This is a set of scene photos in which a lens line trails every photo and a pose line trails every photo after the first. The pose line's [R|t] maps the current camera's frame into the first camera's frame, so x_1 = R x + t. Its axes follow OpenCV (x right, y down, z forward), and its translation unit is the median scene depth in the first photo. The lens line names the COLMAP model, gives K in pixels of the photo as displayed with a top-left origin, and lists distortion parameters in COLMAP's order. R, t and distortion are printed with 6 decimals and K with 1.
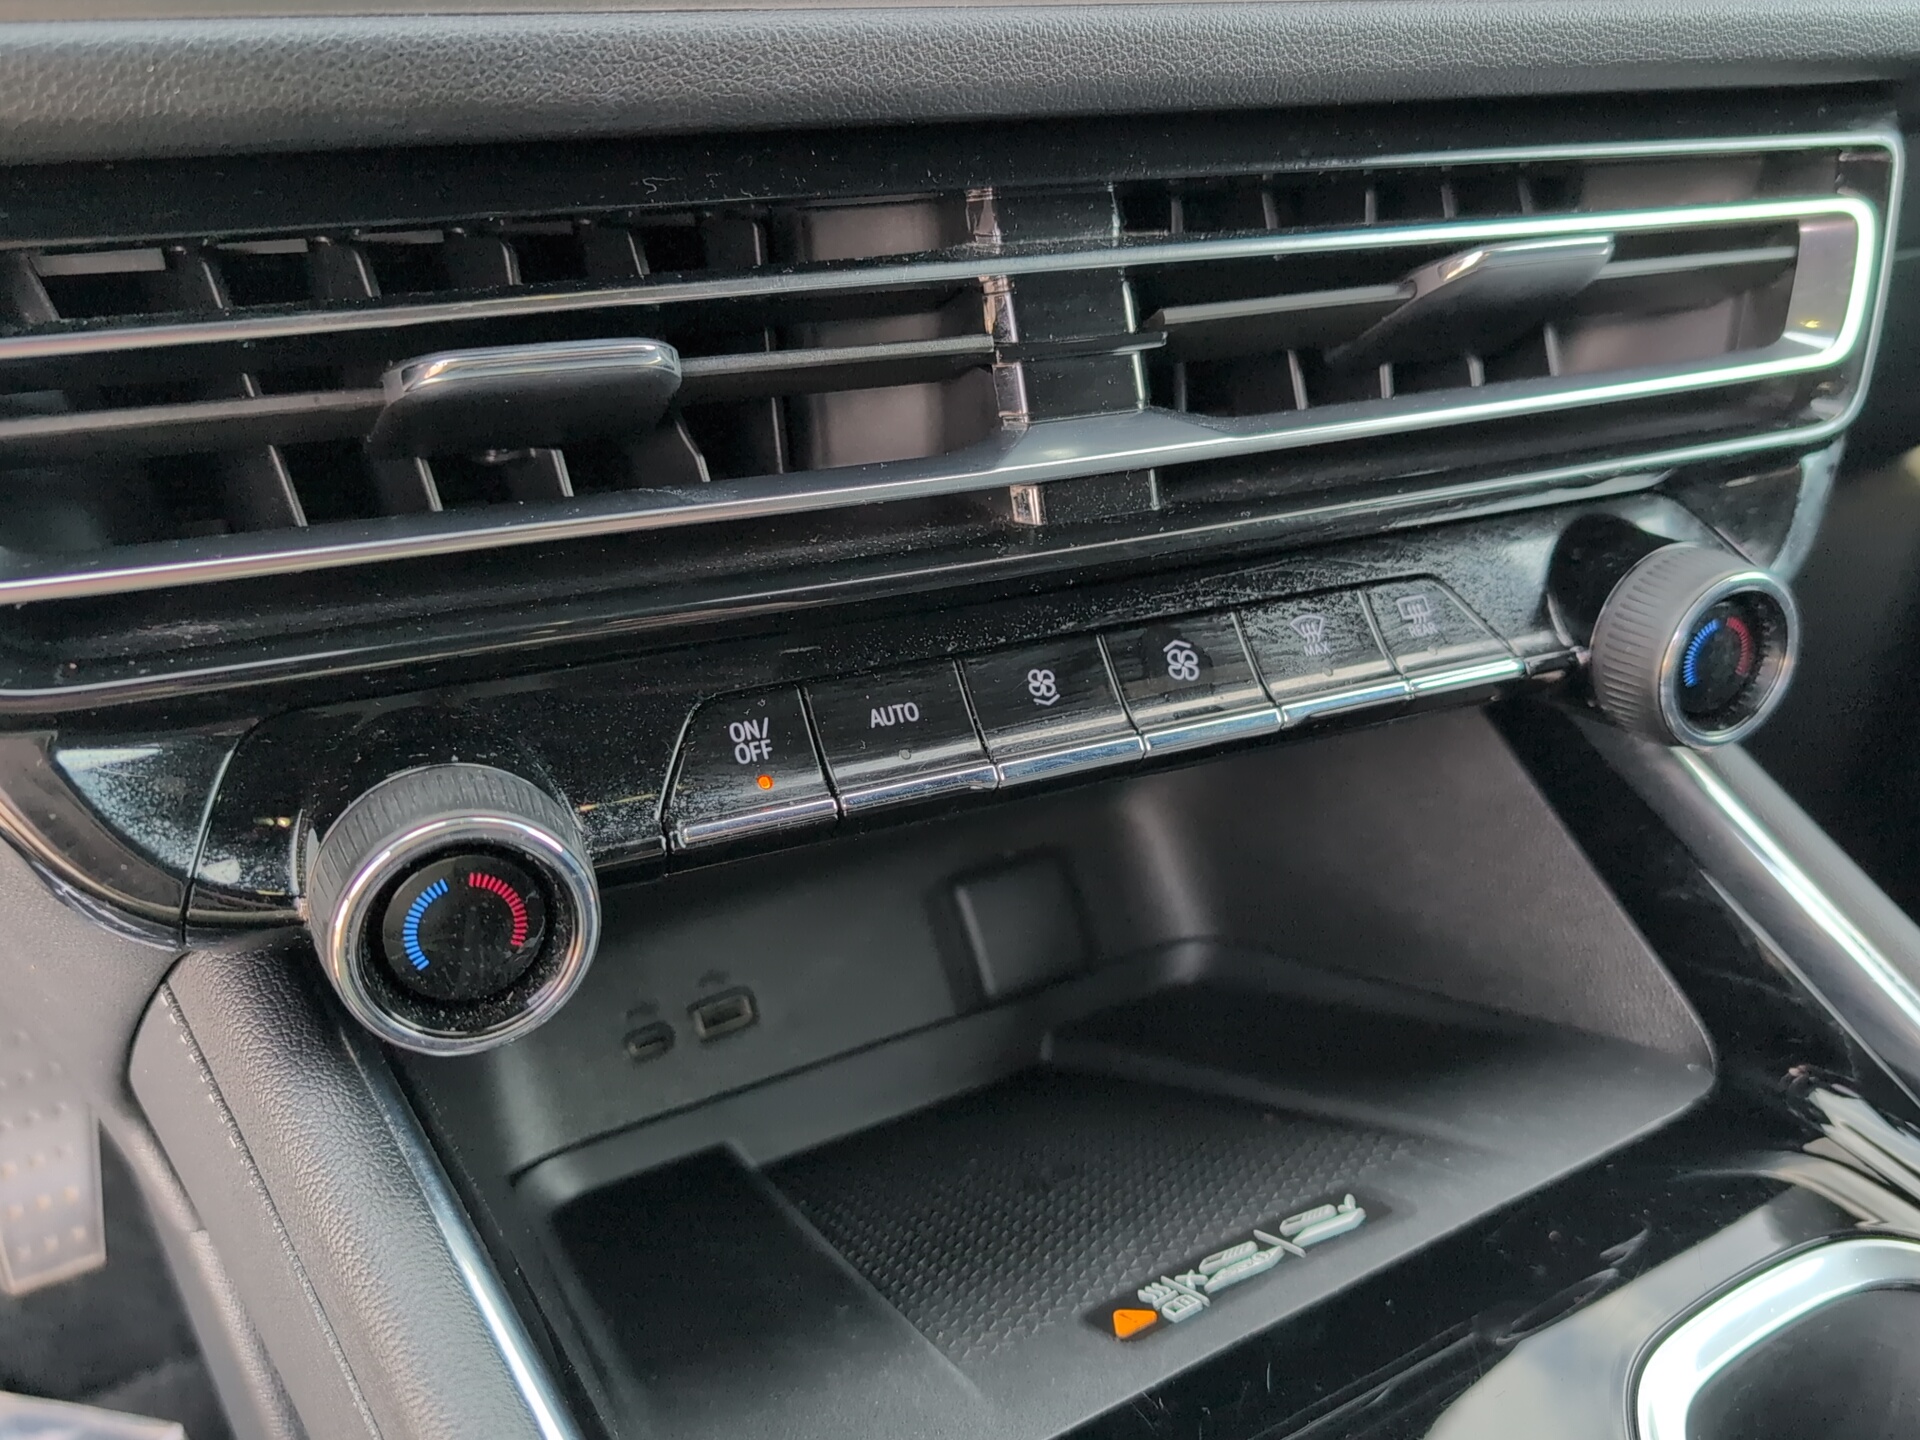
lens RADIAL K [[1665.5, 0, 929.6], [0, 1665.5, 726.1], [0, 0, 1]] dist [0.055959, -0.173429]
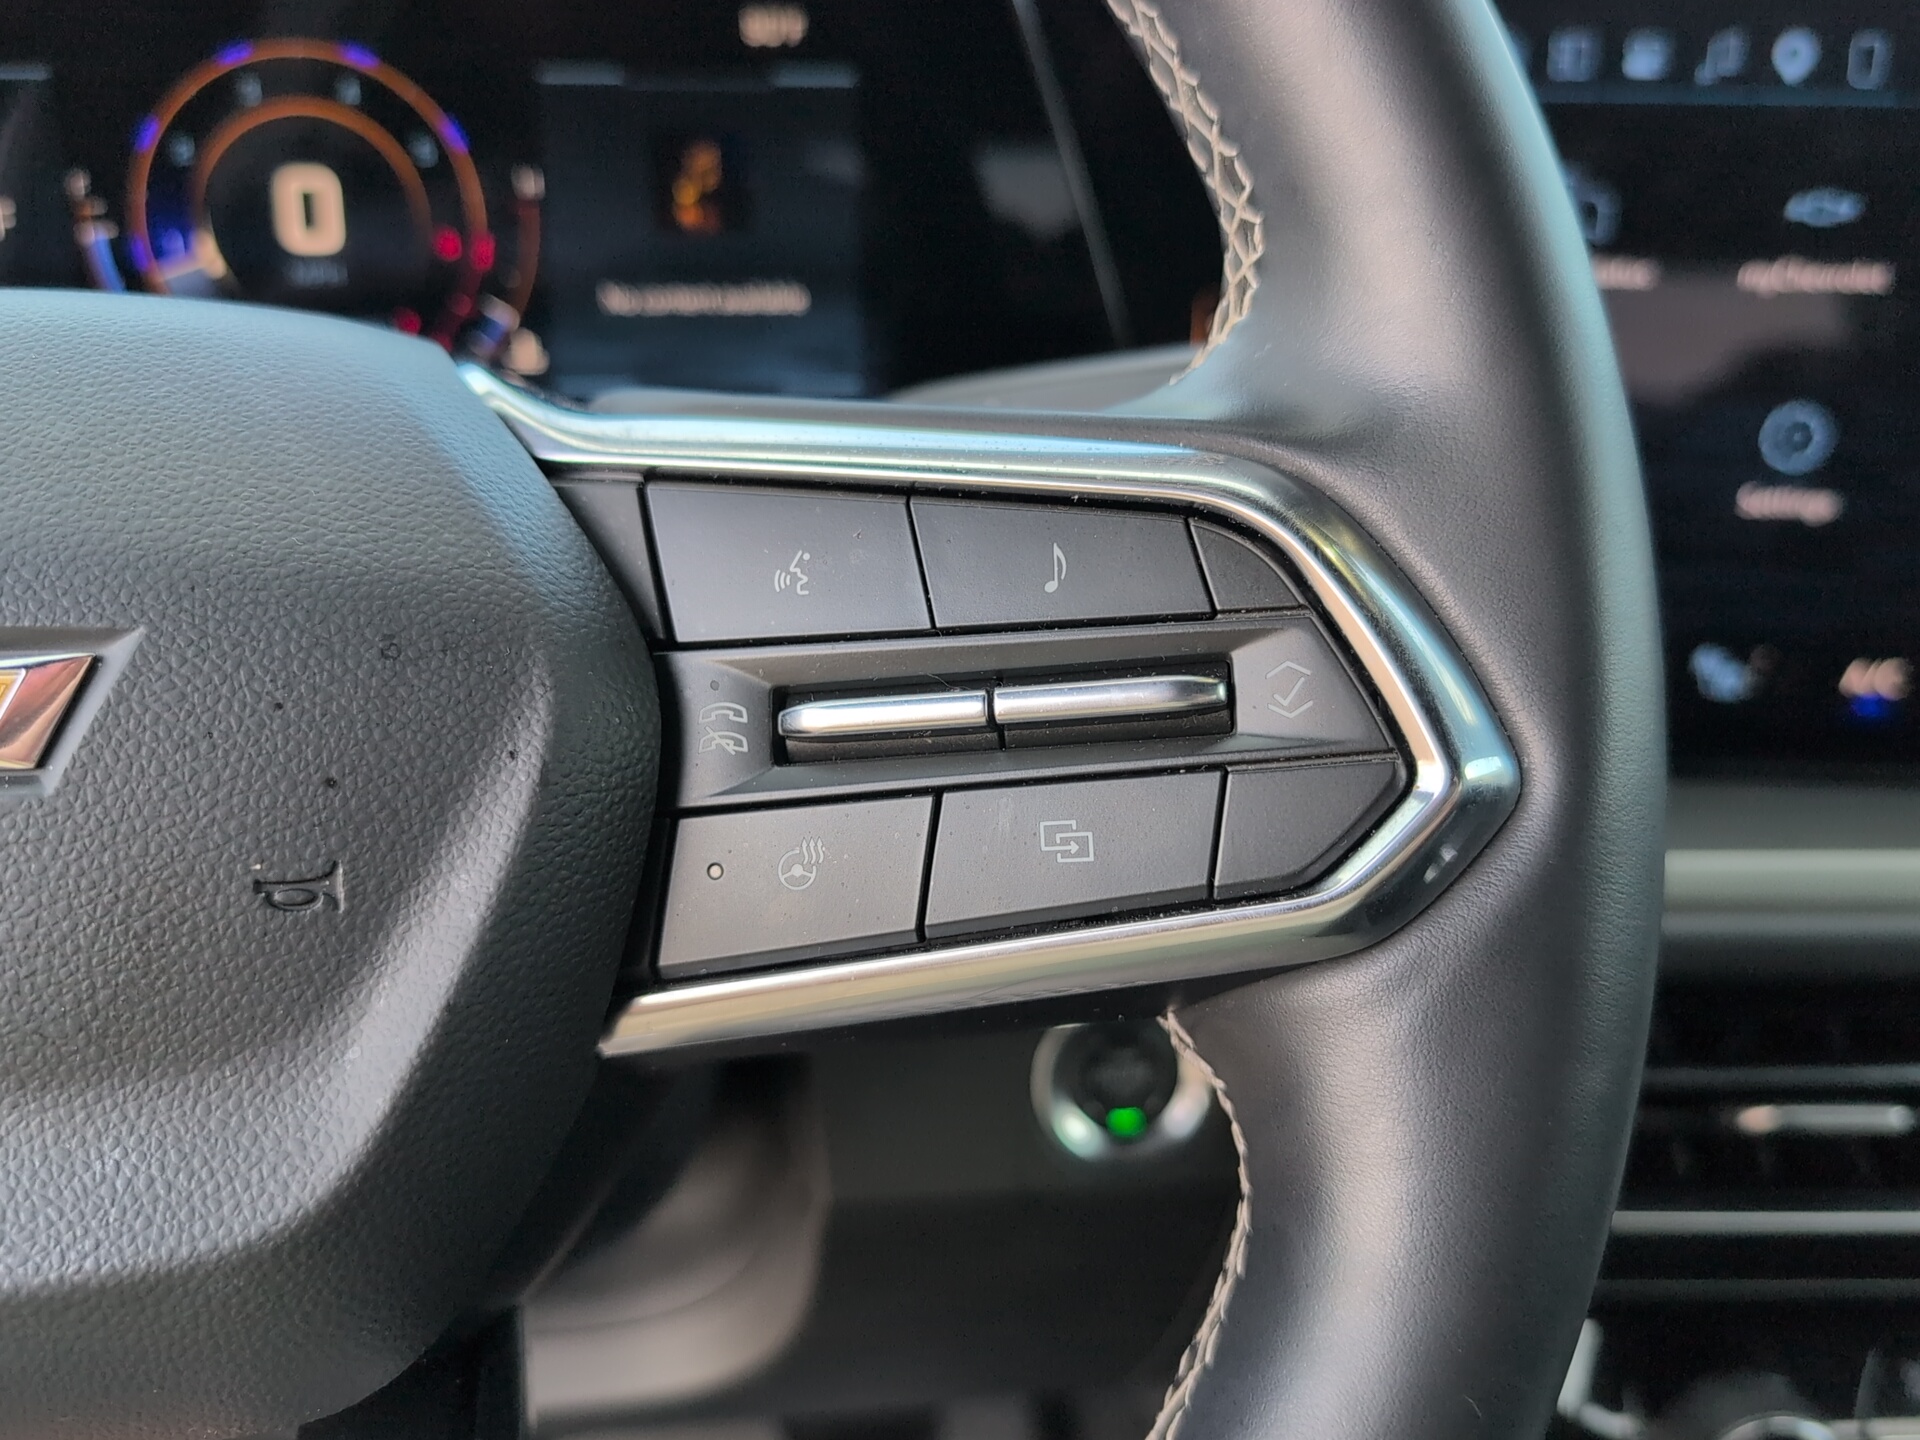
lens RADIAL K [[1638.5, 0, 960.0], [0, 1638.5, 720.0], [0, 0, 1]] dist [-0.046241, 0.002998]
pose [[0.919776, 0.075521, -0.385109, -0.340156], [-0.165887, 0.964148, -0.207124, -0.103222], [0.355660, 0.254393, 0.899328, -0.591119]]
